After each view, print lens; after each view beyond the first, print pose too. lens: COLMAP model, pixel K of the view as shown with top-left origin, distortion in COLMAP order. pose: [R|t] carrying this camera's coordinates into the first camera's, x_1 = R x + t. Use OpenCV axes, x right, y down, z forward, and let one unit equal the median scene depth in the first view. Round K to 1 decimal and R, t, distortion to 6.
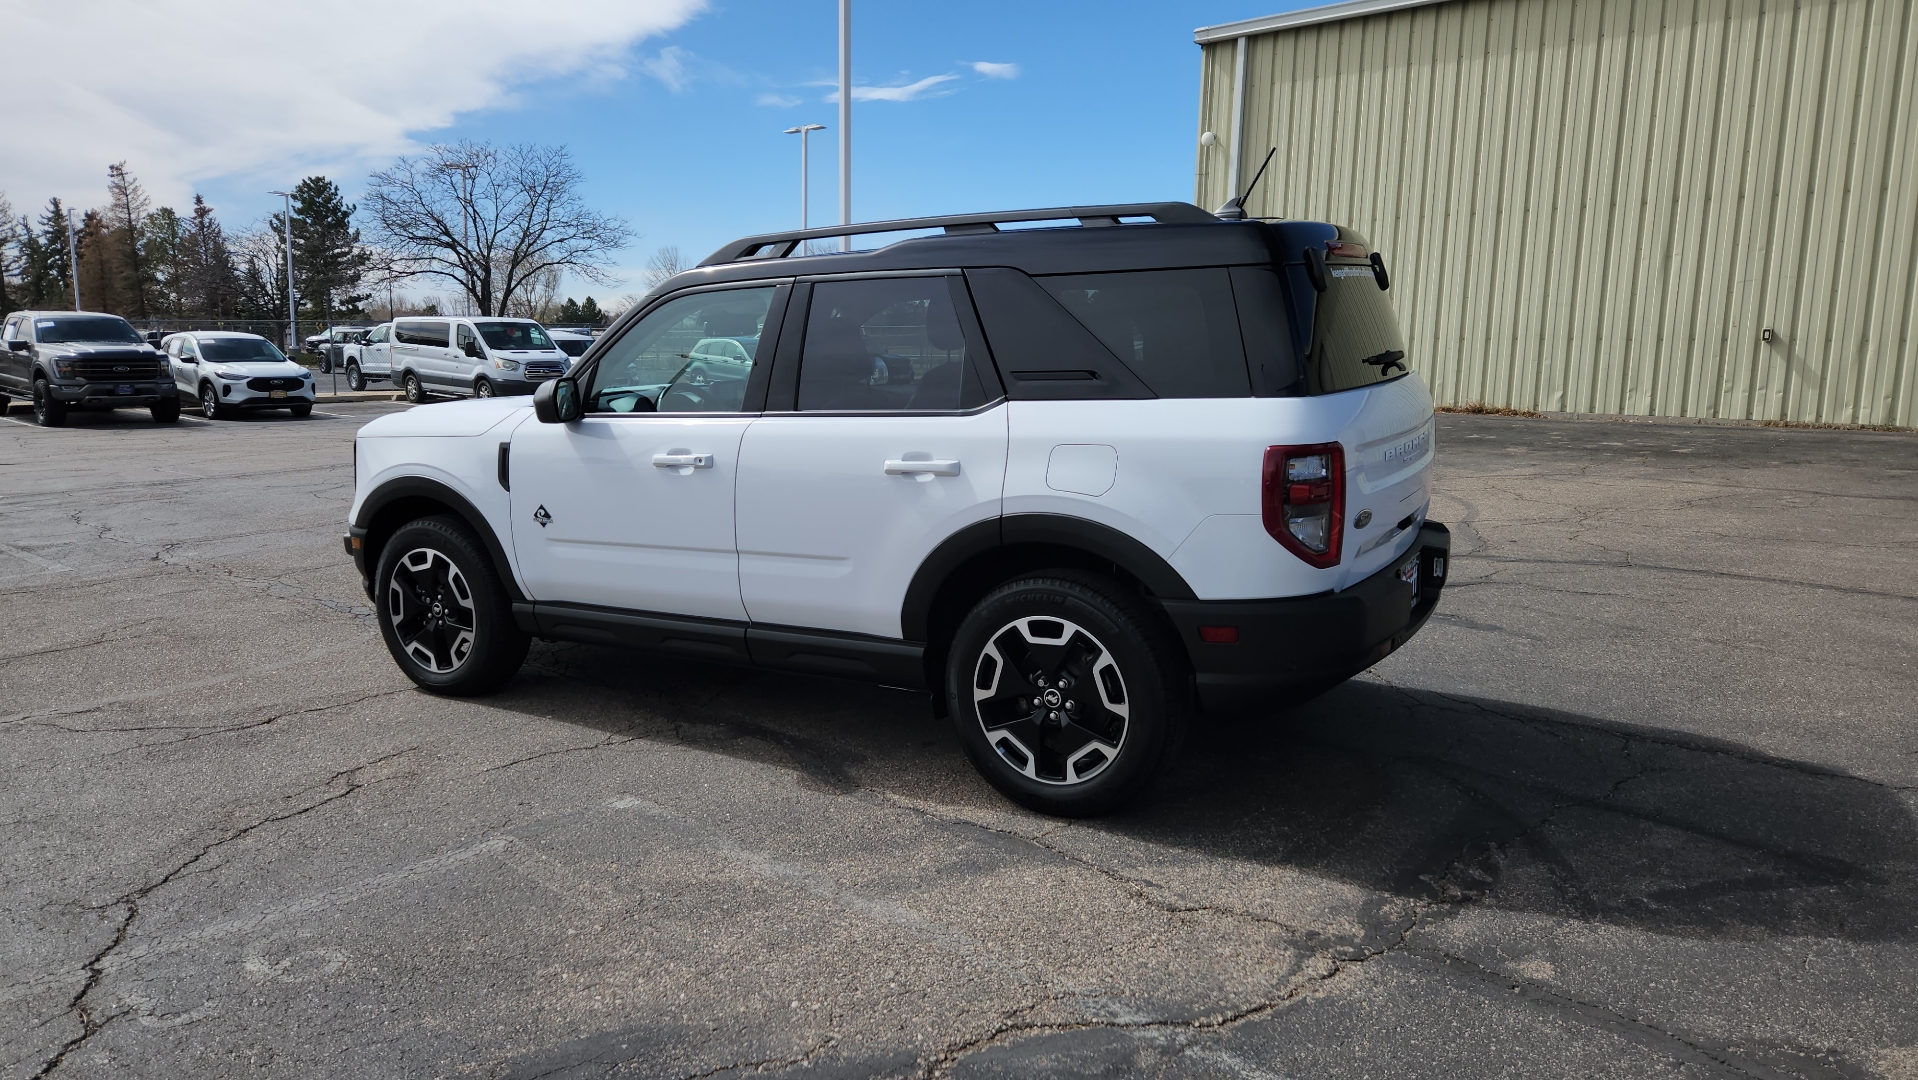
lens RADIAL K [[1286.4, 0, 927.6], [0, 1286.4, 517.9], [0, 0, 1]] dist [0.082824, -0.070140]
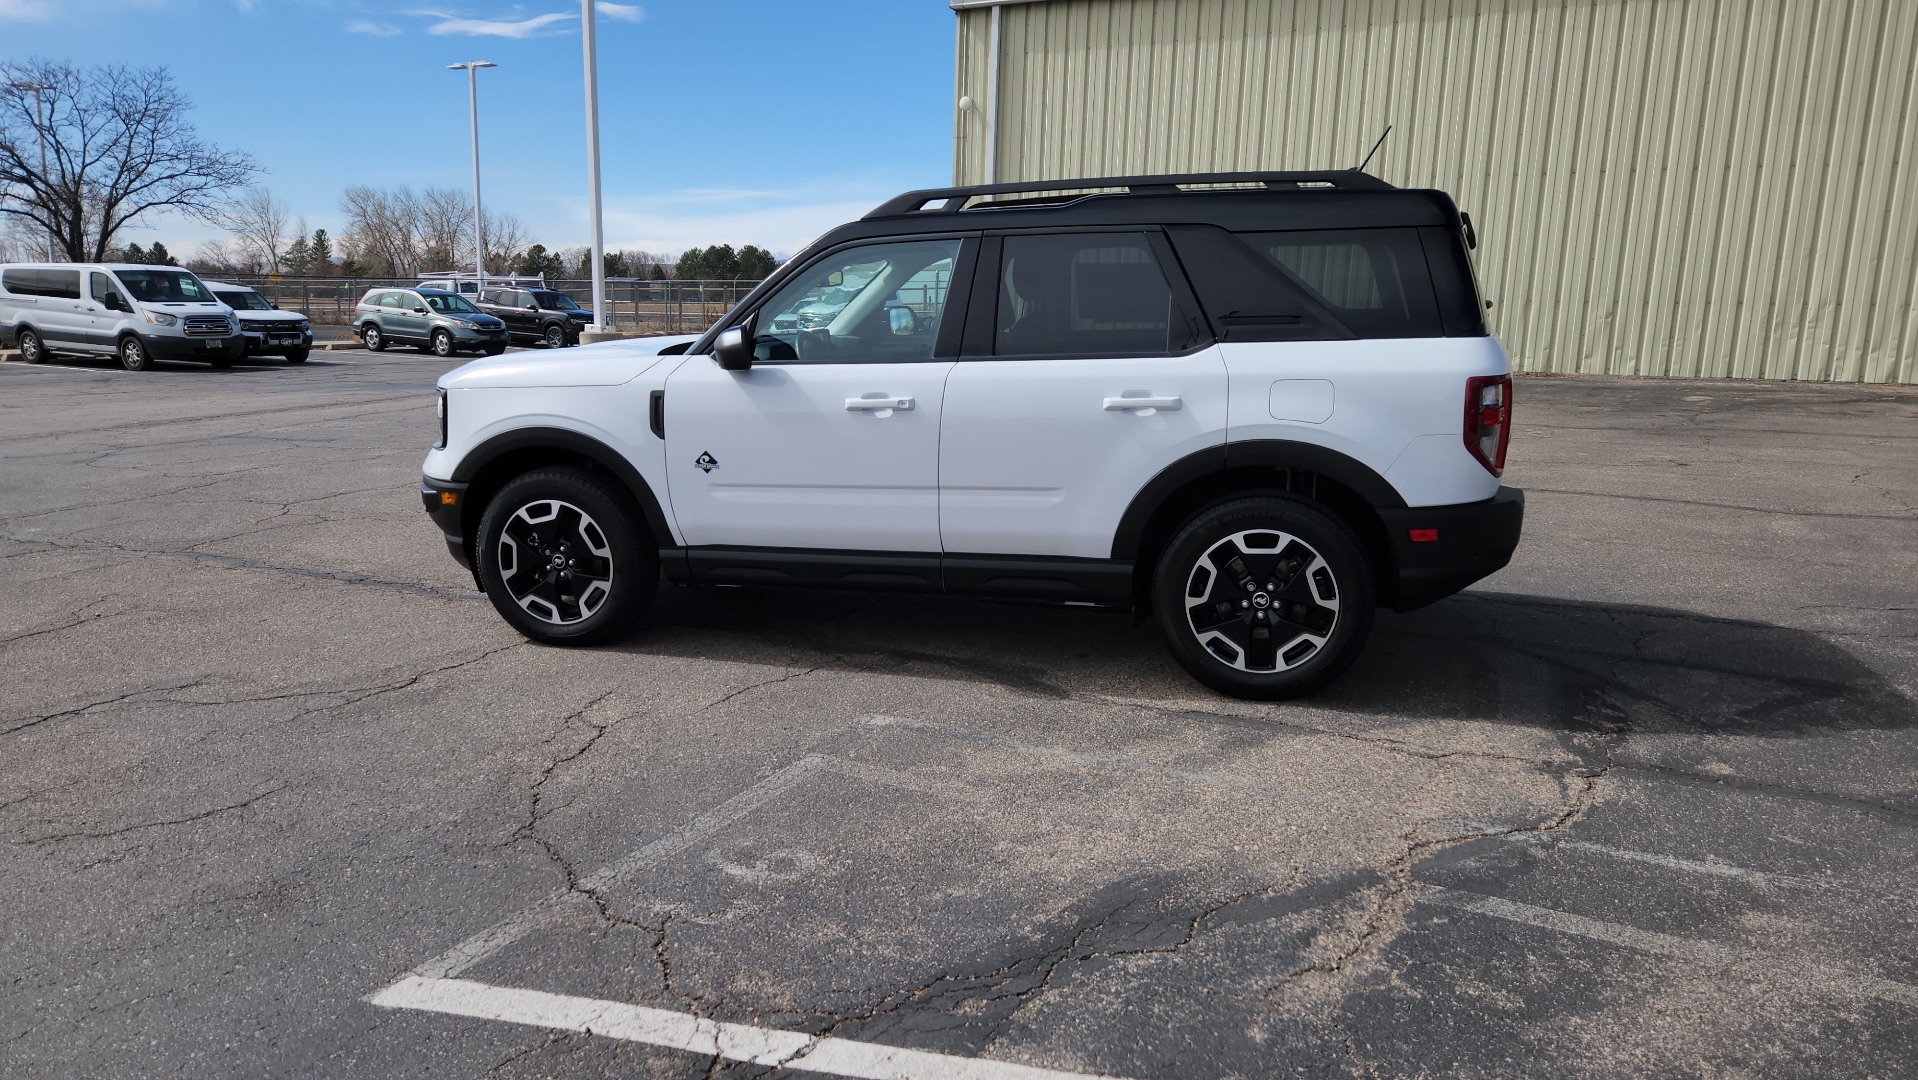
lens RADIAL K [[1288.1, 0, 924.7], [0, 1288.1, 539.9], [0, 0, 1]] dist [0.080446, -0.070915]
pose [[0.963345, -0.043304, 0.264748, -0.437632], [0.030735, 0.998203, 0.051437, 0.013782], [-0.266499, -0.041414, 0.962945, -0.038416]]
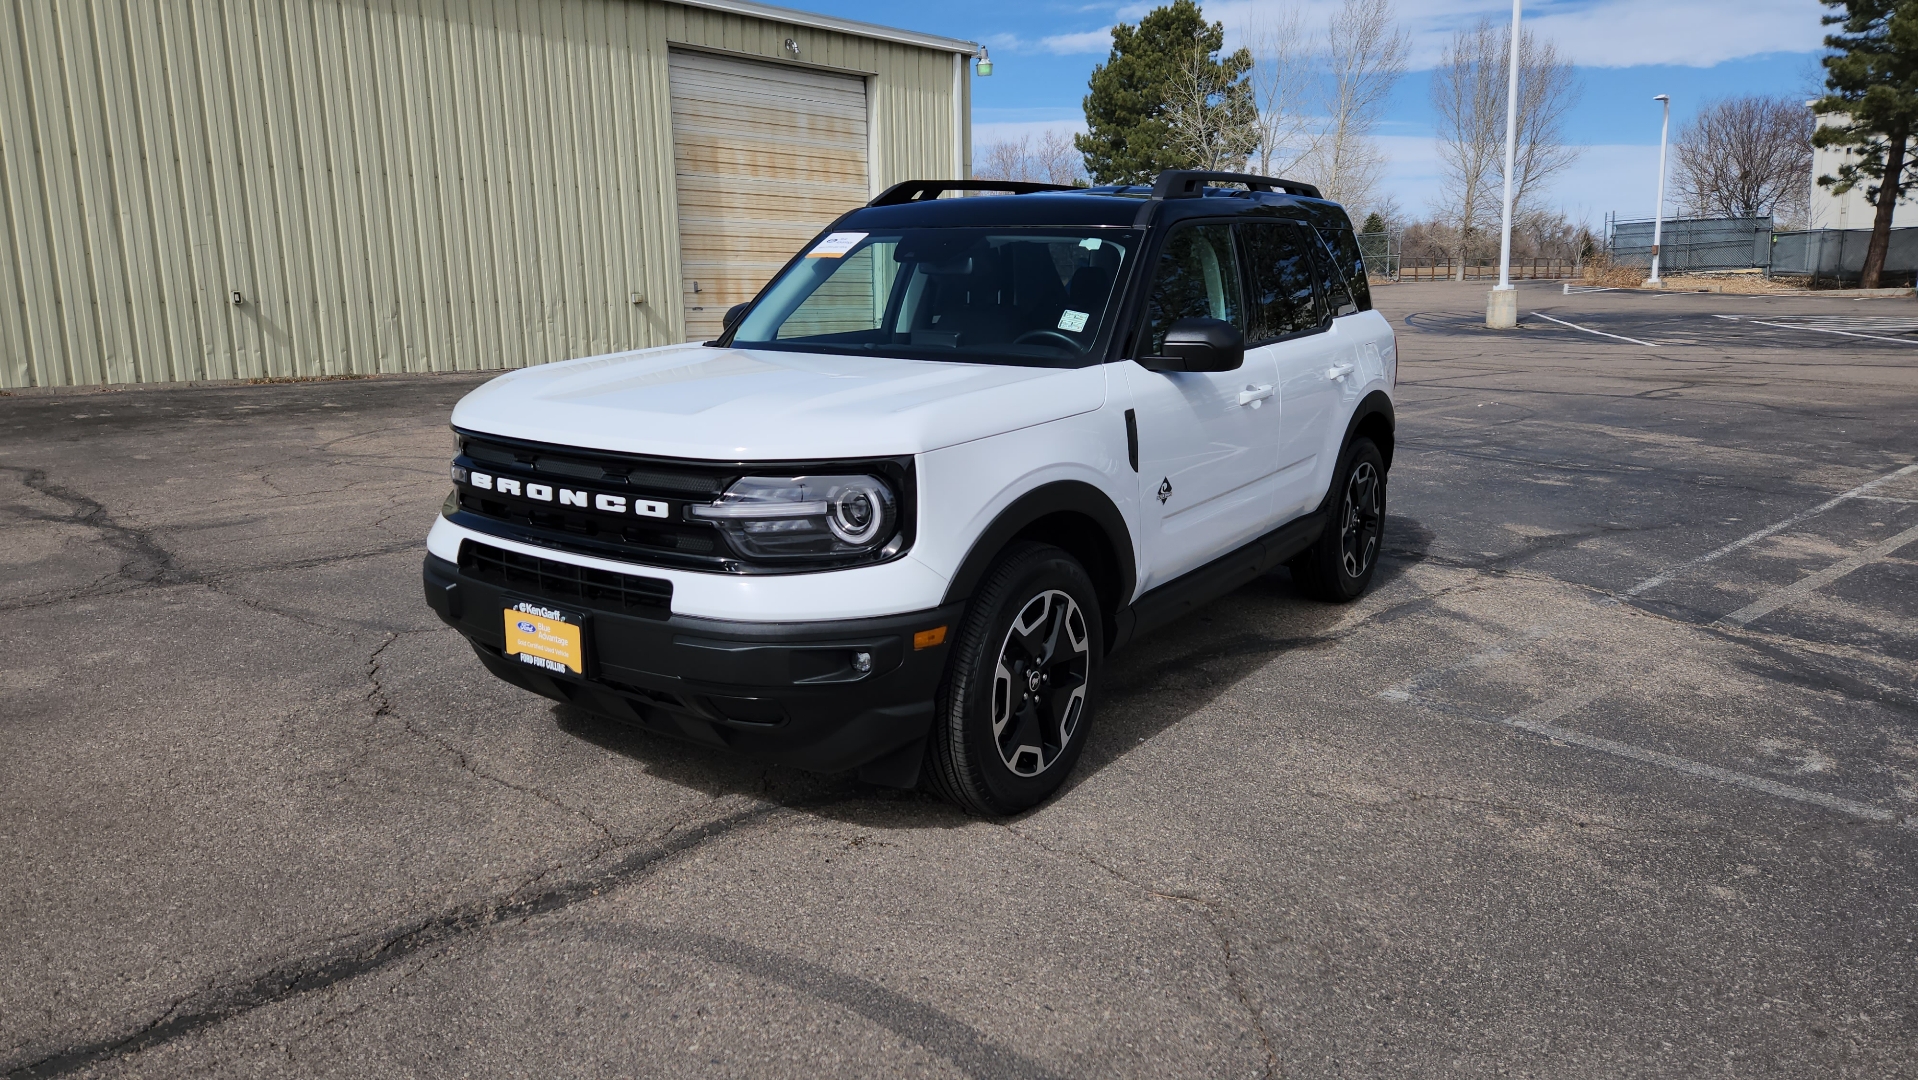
lens RADIAL K [[1289.2, 0, 947.2], [0, 1289.2, 530.3], [0, 0, 1]] dist [0.076819, -0.065505]
pose [[0.062899, -0.180525, 0.981557, -1.210633], [0.153676, 0.973527, 0.169201, -0.148747], [-0.986117, 0.140200, 0.088976, 1.154967]]
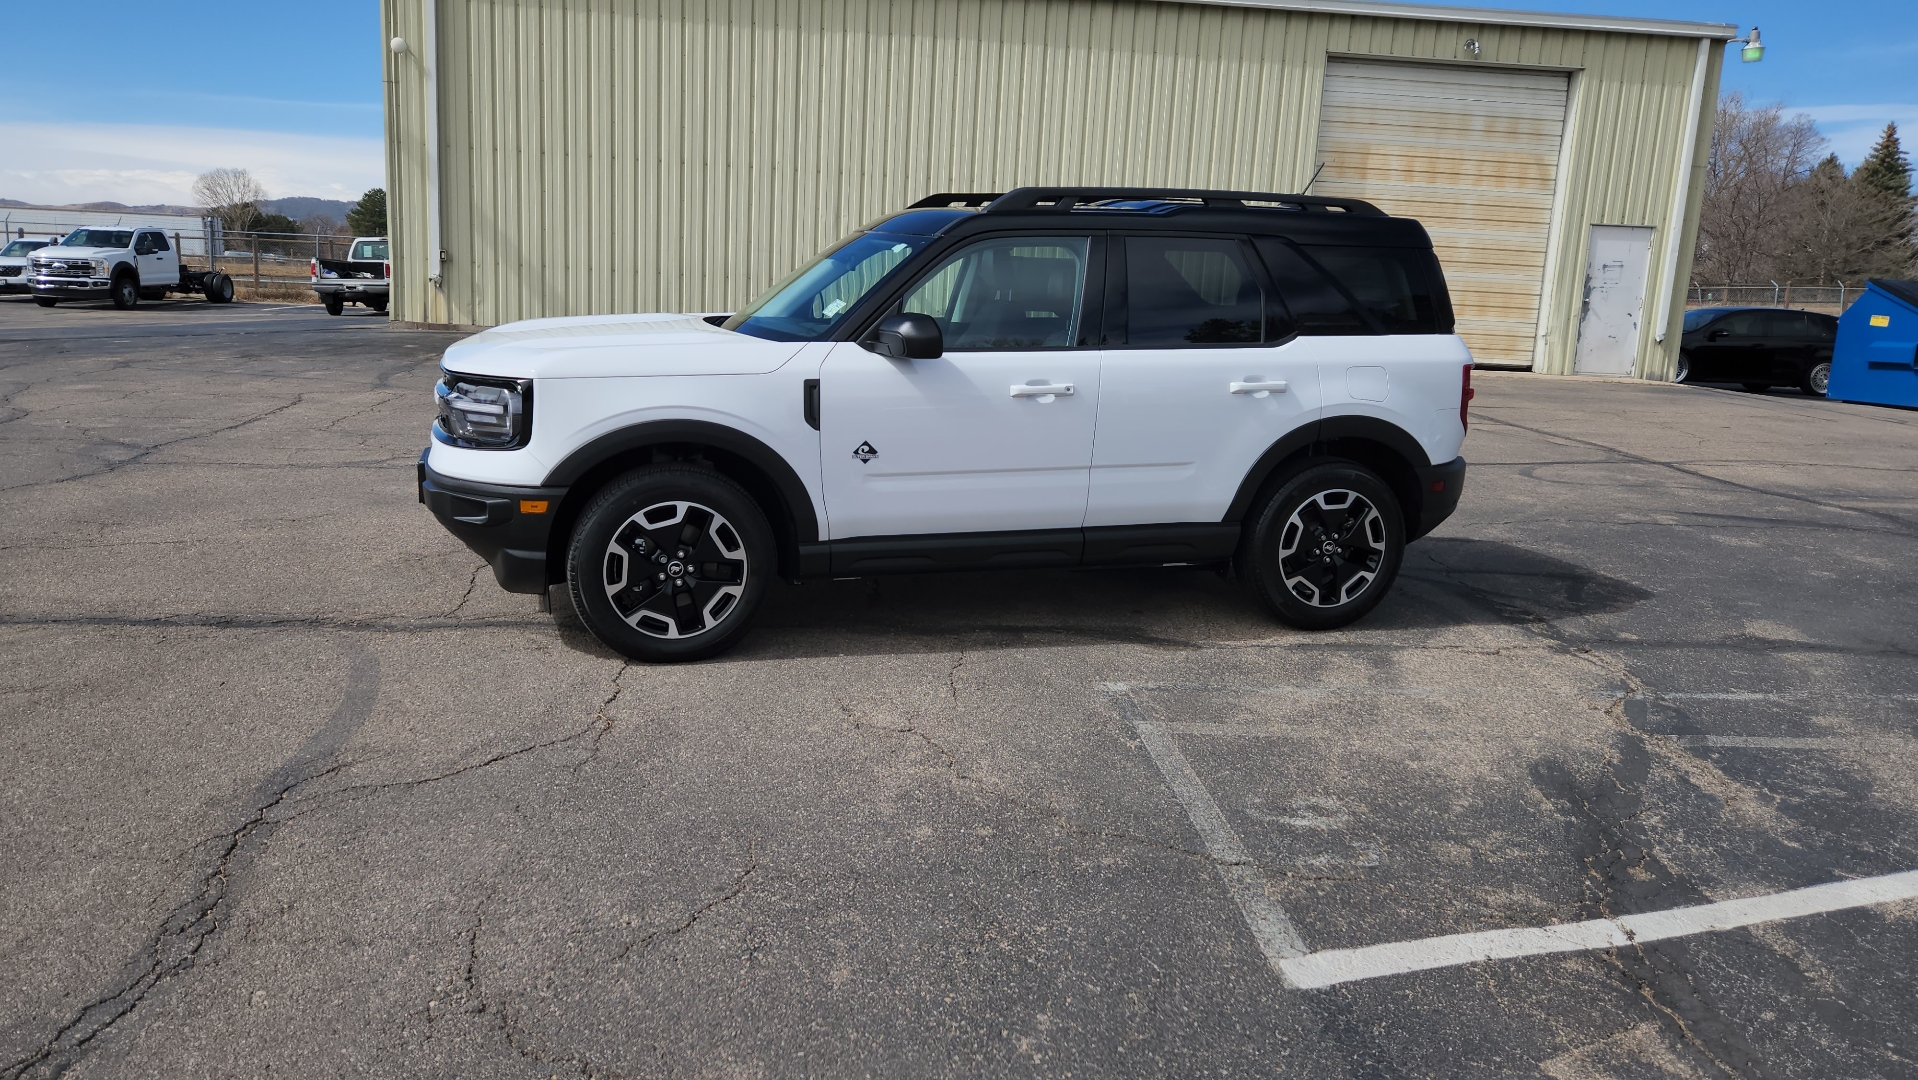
lens RADIAL K [[1293.5, 0, 919.7], [0, 1293.5, 512.4], [0, 0, 1]] dist [0.073538, -0.061070]
pose [[0.666482, -0.100523, 0.738713, -1.094370], [0.060732, 0.994895, 0.080591, -0.035999], [-0.743044, -0.008849, 0.669185, 0.325755]]
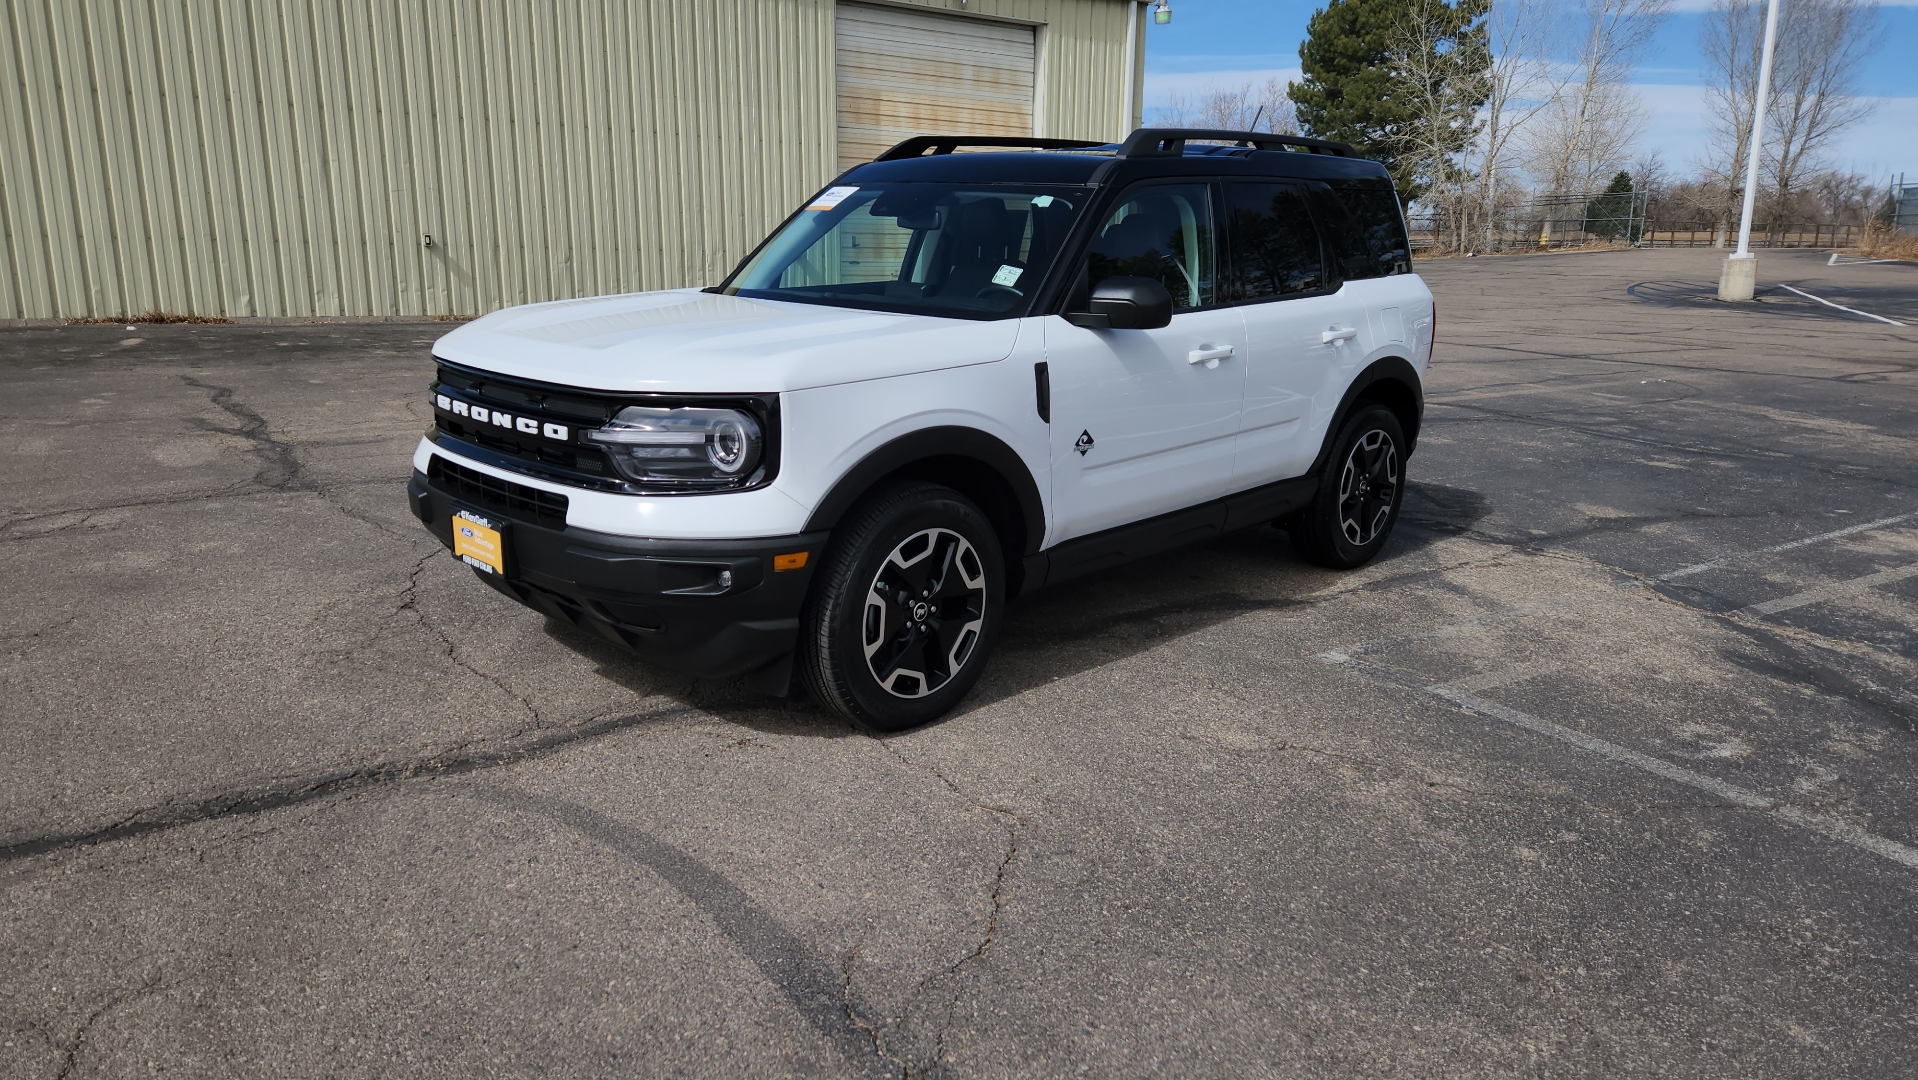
lens RADIAL K [[1290.6, 0, 931.2], [0, 1290.6, 558.2], [0, 0, 1]] dist [0.076970, -0.064862]
pose [[0.231046, -0.223092, 0.947020, -1.246293], [0.128769, 0.971806, 0.197515, -0.118670], [-0.964384, 0.076312, 0.253259, 0.959763]]
